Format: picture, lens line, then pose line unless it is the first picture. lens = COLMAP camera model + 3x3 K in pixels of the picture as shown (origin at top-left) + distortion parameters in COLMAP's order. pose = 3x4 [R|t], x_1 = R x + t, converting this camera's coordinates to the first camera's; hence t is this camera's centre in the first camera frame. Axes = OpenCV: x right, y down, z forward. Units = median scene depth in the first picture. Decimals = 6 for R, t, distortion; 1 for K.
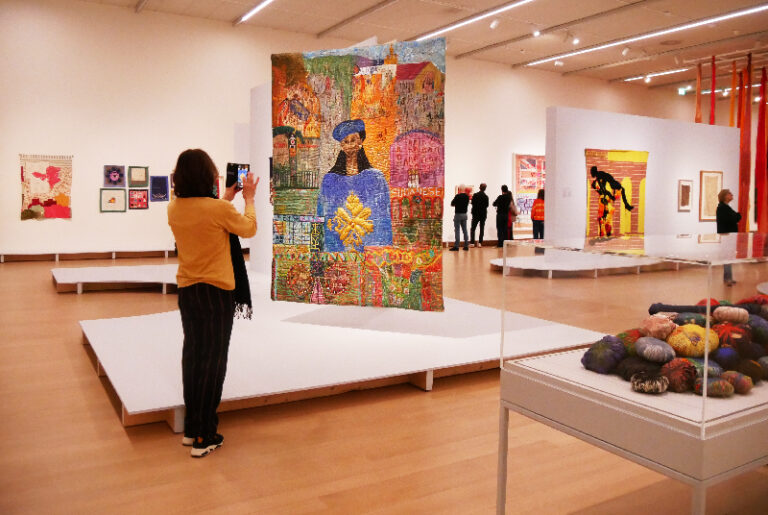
lens RADIAL K [[621.2, 0, 383.9], [0, 621.2, 255.9], [0, 0, 1]] dist [-0.018942, -0.000777]
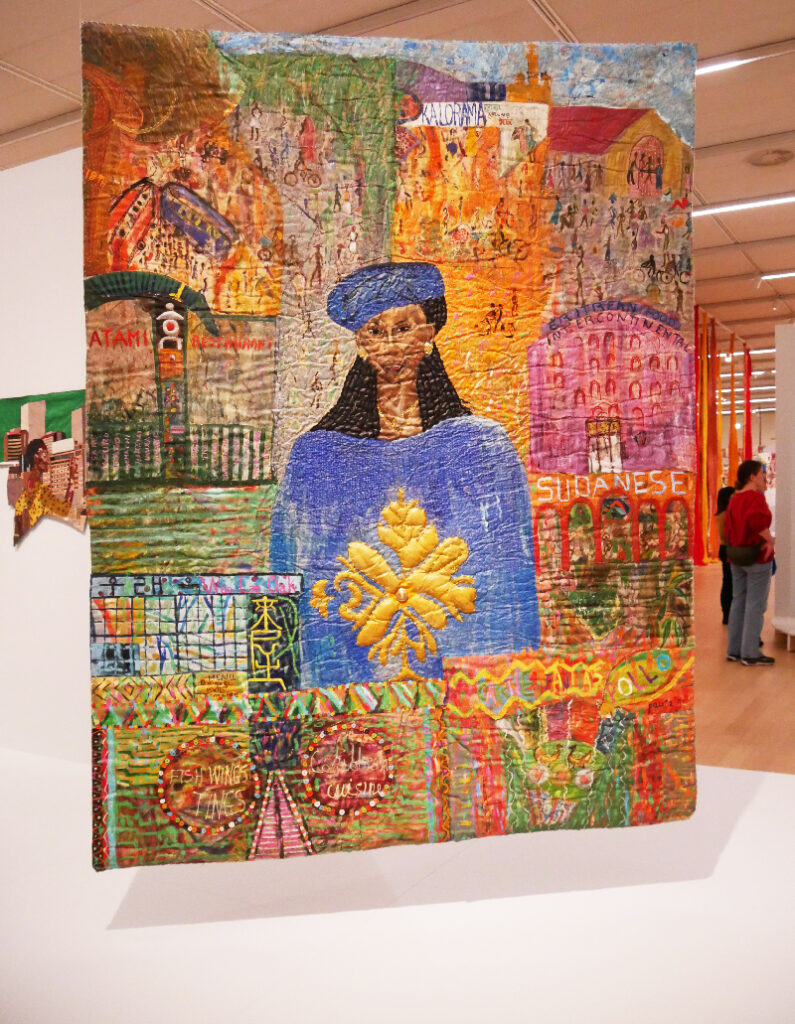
lens RADIAL K [[903.5, 0, 397.5], [0, 903.5, 511.0], [0, 0, 1]] dist [-0.056817, 0.015991]
pose [[0.859467, -0.048134, 0.508920, -0.292340], [0.075414, 0.996603, -0.033100, -0.079462], [-0.505597, 0.066828, 0.860177, 0.622572]]
